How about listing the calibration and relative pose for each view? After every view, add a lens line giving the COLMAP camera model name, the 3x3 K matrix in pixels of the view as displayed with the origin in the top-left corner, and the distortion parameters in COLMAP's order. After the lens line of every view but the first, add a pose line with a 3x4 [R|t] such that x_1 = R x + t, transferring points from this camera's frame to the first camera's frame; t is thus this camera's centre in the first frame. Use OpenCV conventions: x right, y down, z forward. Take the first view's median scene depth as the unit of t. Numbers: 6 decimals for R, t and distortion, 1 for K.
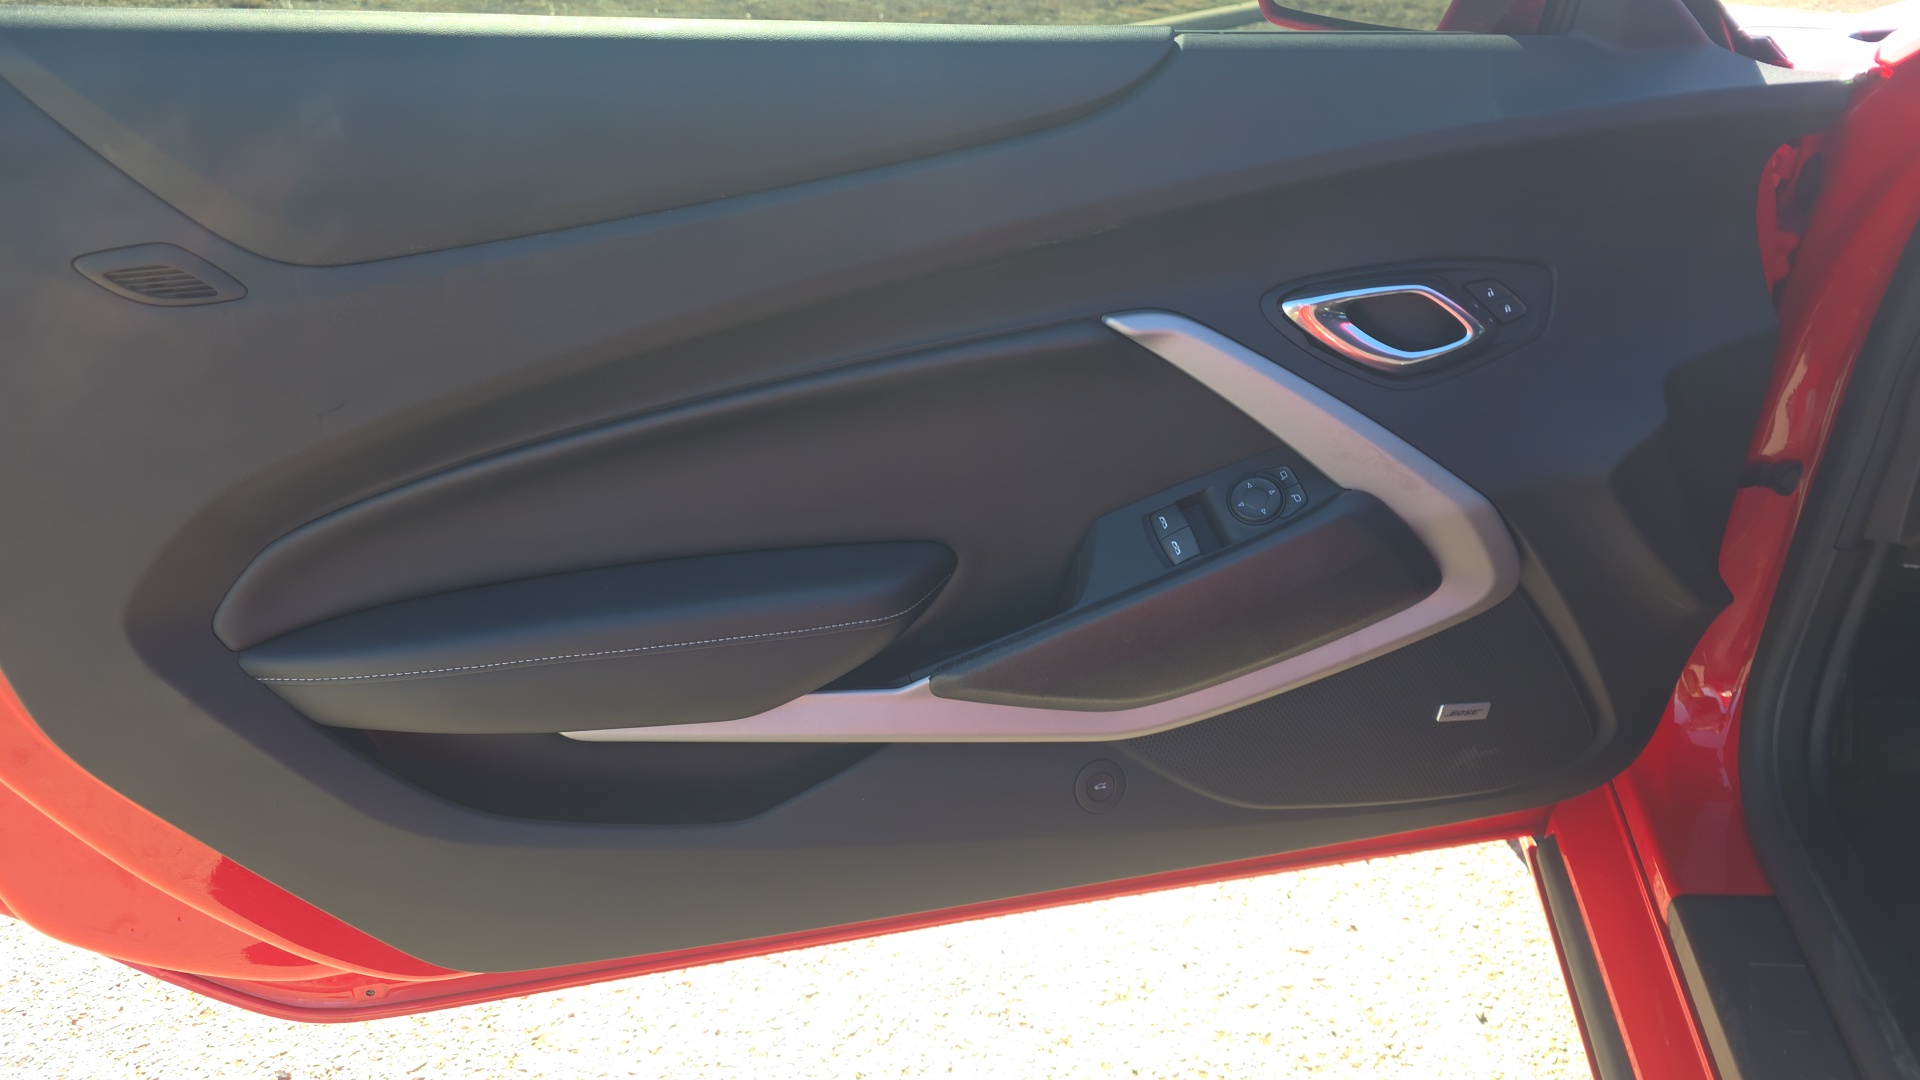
lens RADIAL K [[1372.5, 0, 899.0], [0, 1372.5, 594.8], [0, 0, 1]] dist [0.031913, -0.002251]
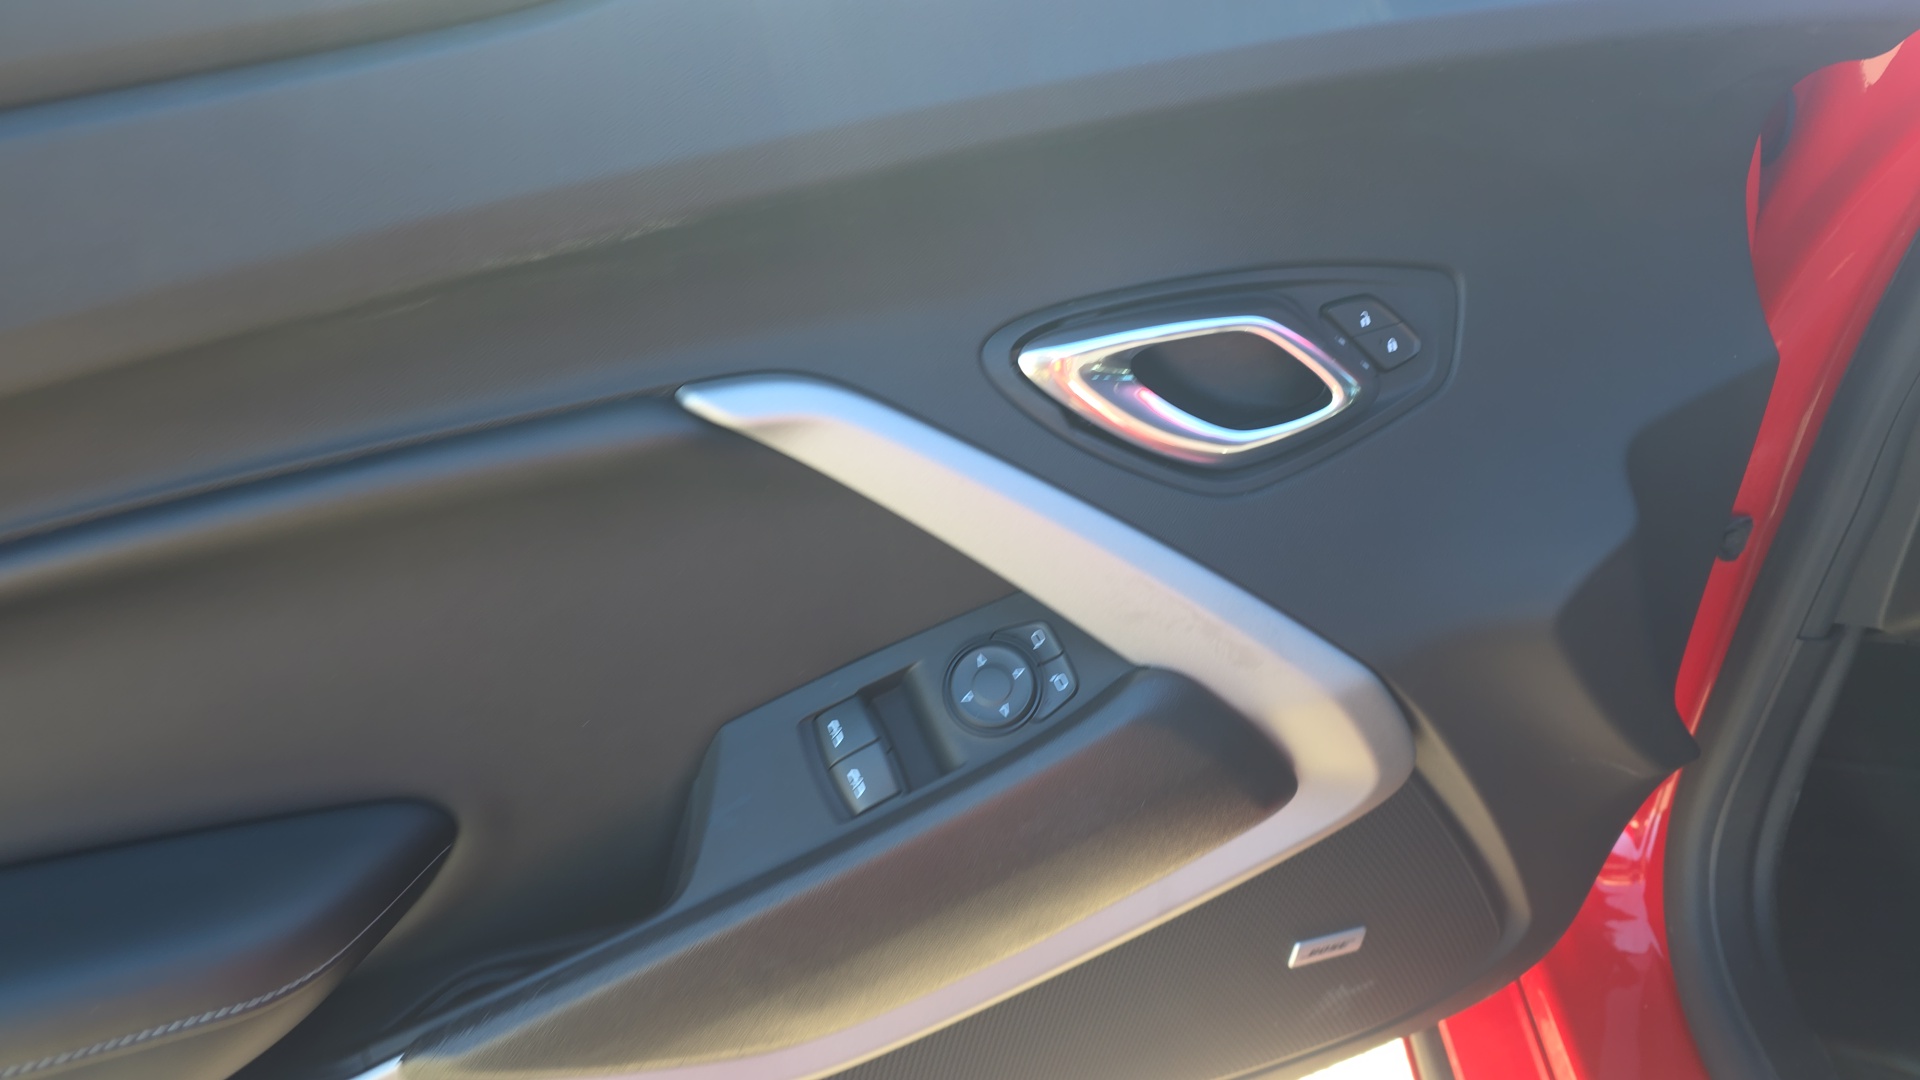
lens RADIAL K [[1269.8, 0, 960.0], [0, 1269.8, 540.0], [0, 0, 1]] dist [0.059694, -0.000279]
pose [[0.986758, -0.043092, 0.156372, 0.166160], [0.035659, 0.998111, 0.050030, -0.158182], [-0.158232, -0.043792, 0.986430, 0.481685]]
